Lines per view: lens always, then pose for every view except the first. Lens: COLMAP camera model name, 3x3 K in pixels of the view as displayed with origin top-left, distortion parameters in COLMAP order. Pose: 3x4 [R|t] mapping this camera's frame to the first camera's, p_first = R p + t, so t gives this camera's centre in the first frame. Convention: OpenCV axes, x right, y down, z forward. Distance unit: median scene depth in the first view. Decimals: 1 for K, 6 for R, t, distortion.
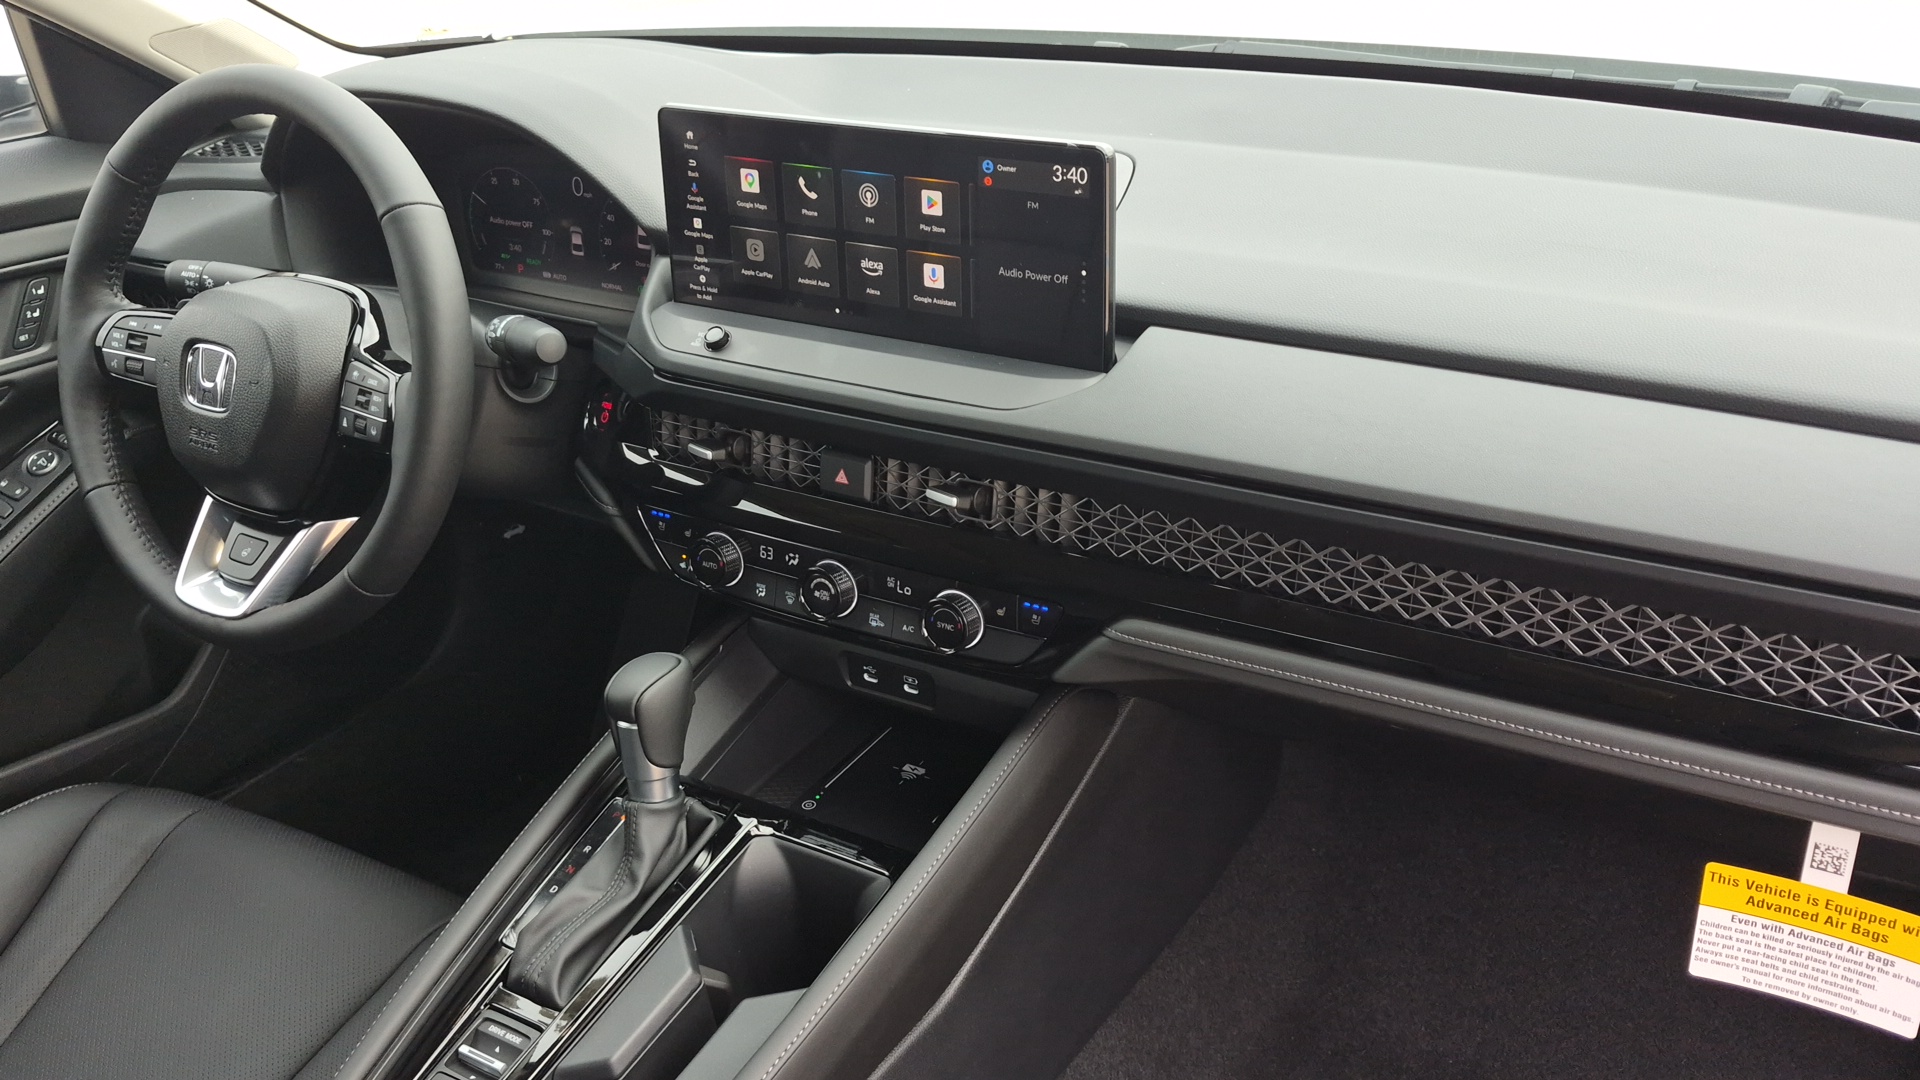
lens RADIAL K [[1655.7, 0, 951.1], [0, 1655.7, 549.2], [0, 0, 1]] dist [0.059205, -0.017814]
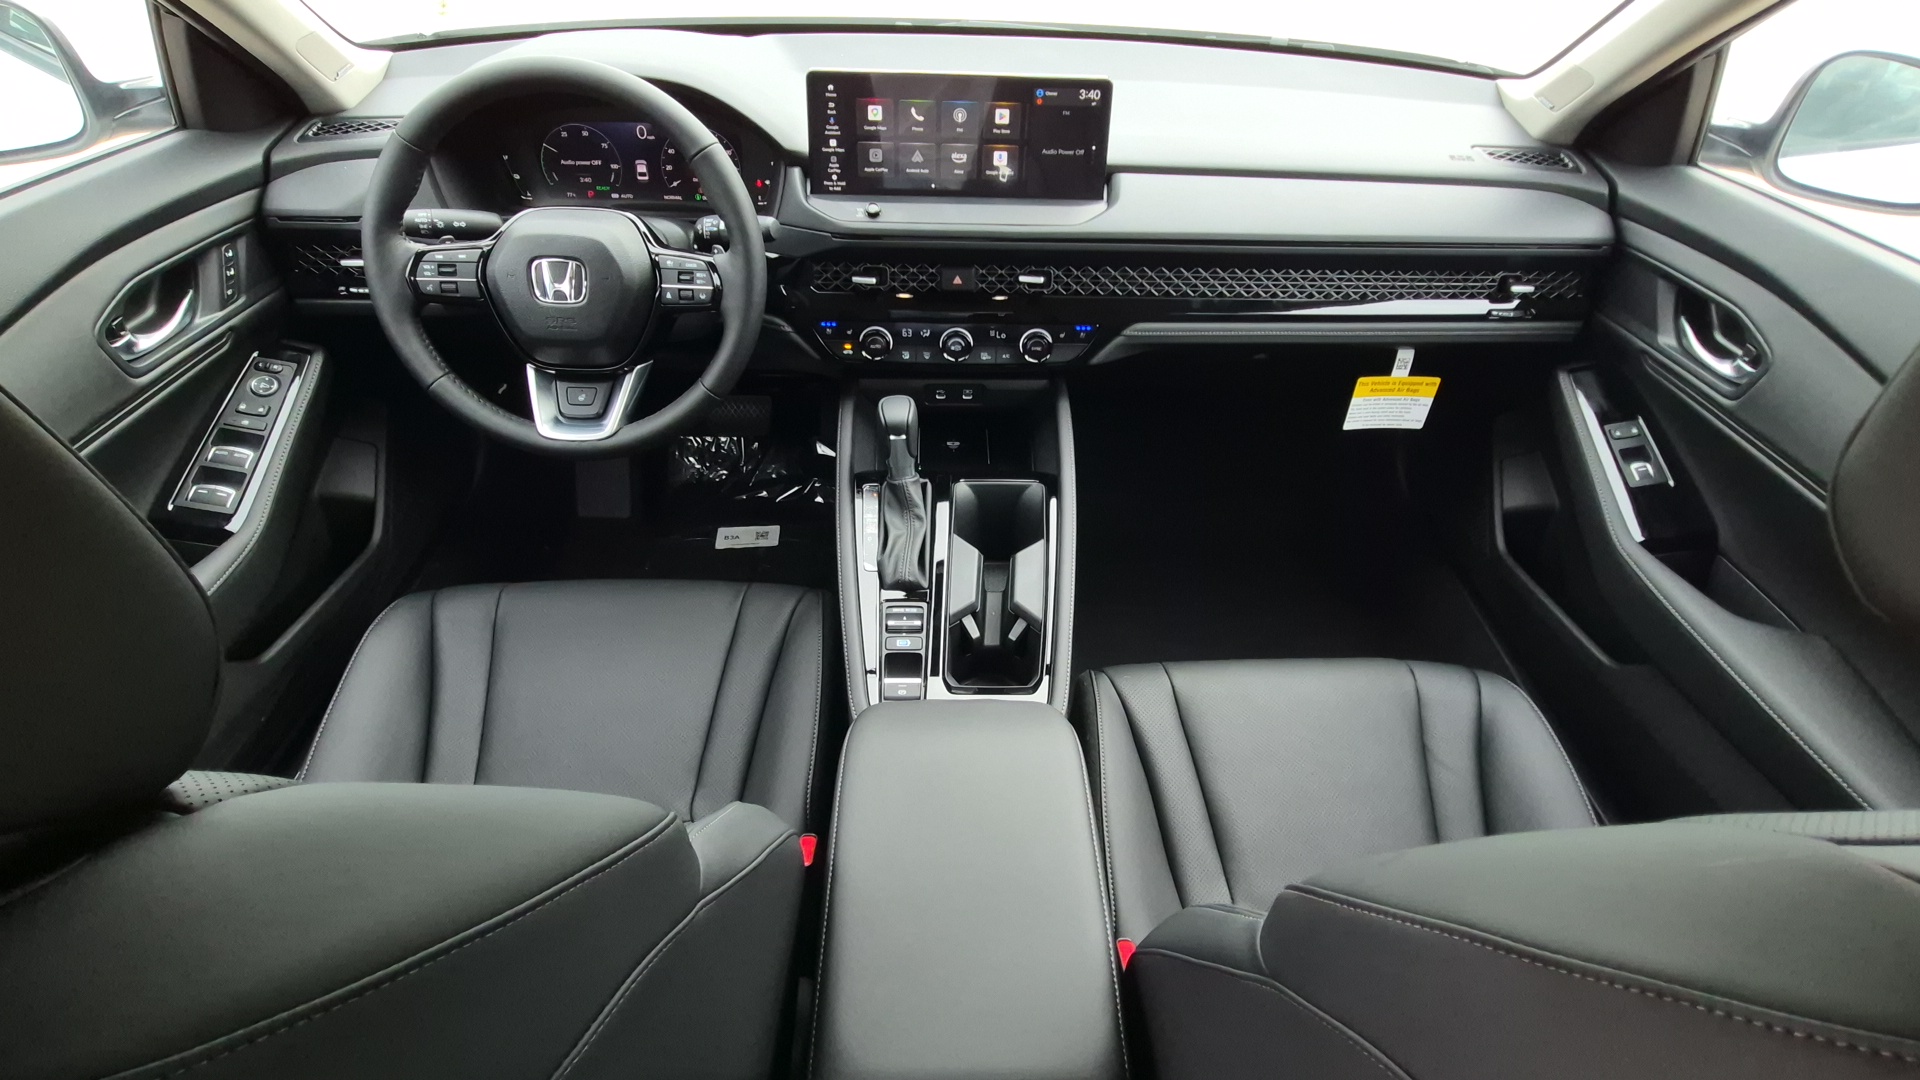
lens RADIAL K [[1001.1, 0, 959.0], [0, 1001.1, 521.2], [0, 0, 1]] dist [-0.002895, 0.002056]
pose [[0.834082, -0.266369, 0.483068, -0.667341], [0.182022, 0.959543, 0.214815, -0.025688], [-0.520745, -0.091244, 0.848822, 0.048914]]
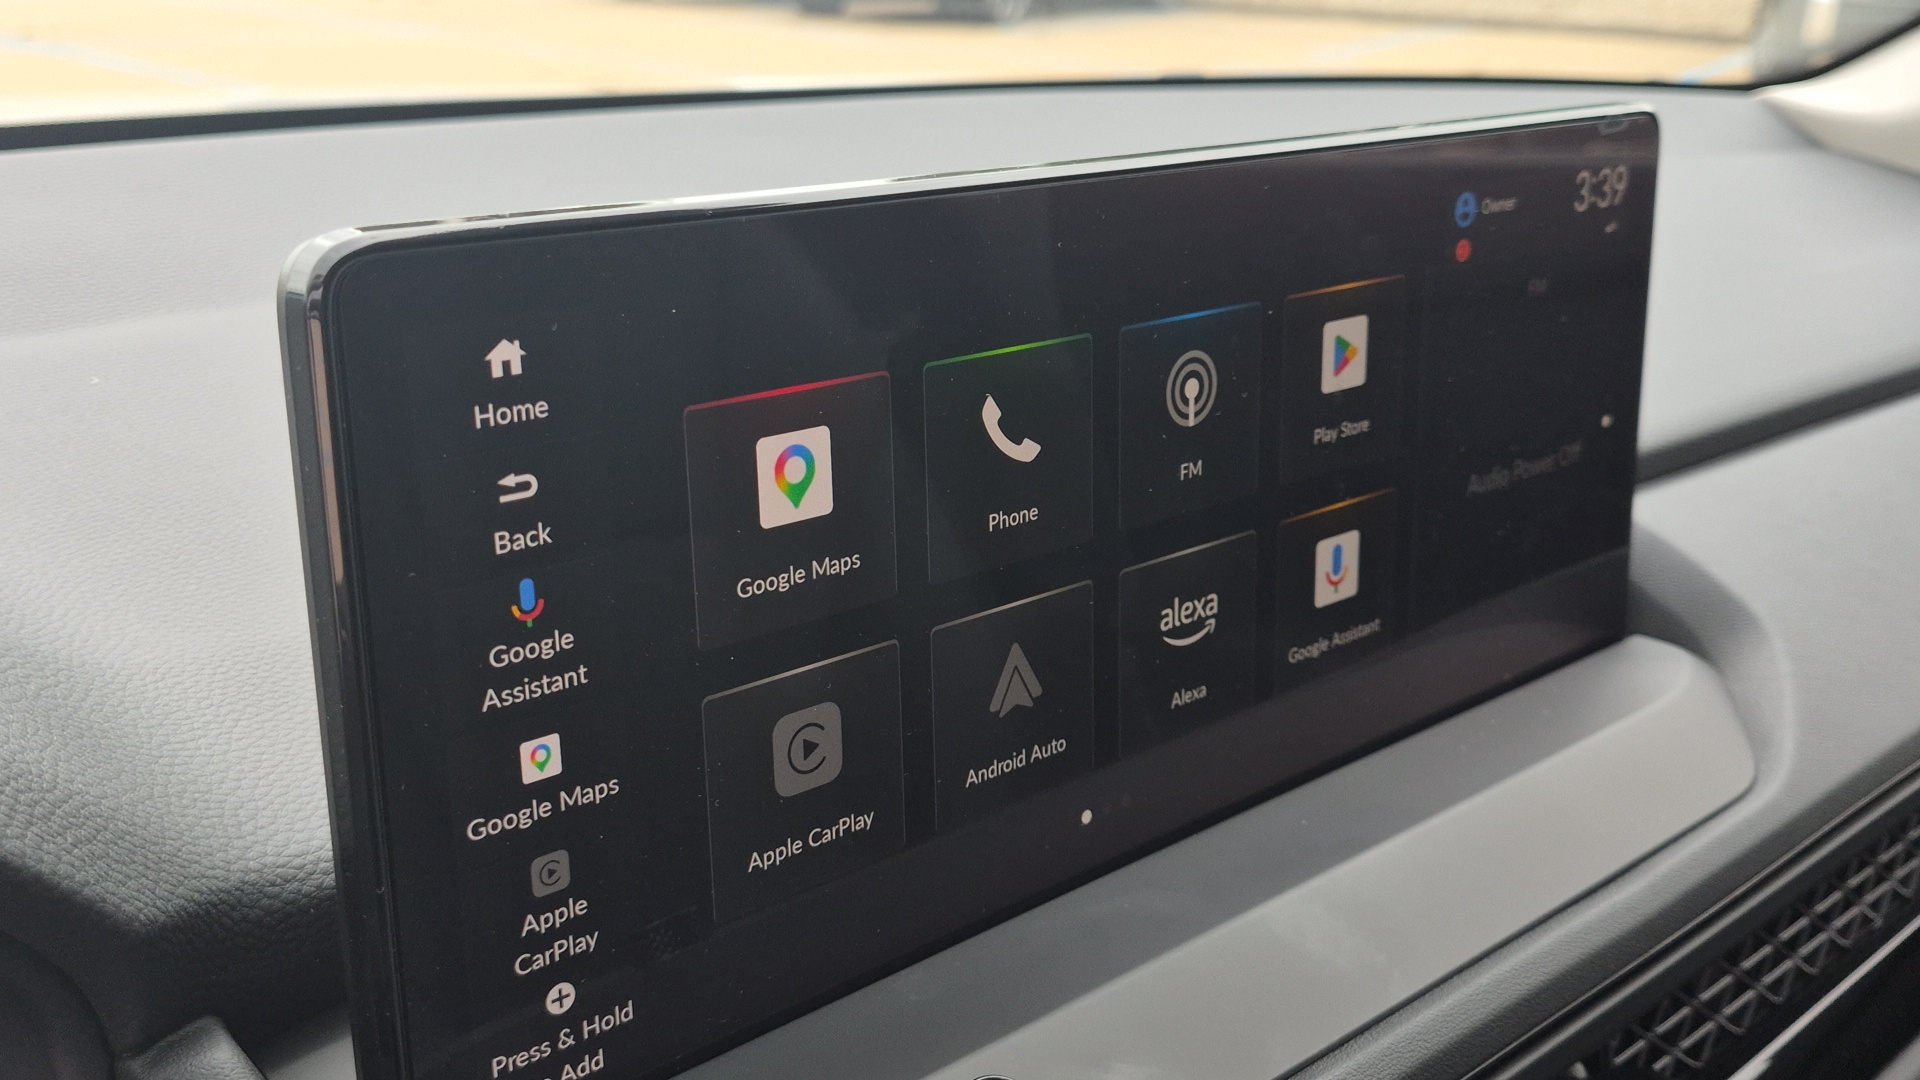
lens RADIAL K [[1914.3, 0, 962.9], [0, 1914.3, 536.1], [0, 0, 1]] dist [0.114605, 0.000000]
pose [[0.259078, -0.246693, 0.933821, -0.381236], [0.406295, 0.904964, 0.126348, -0.243478], [-0.876244, 0.346673, 0.334686, 0.905759]]
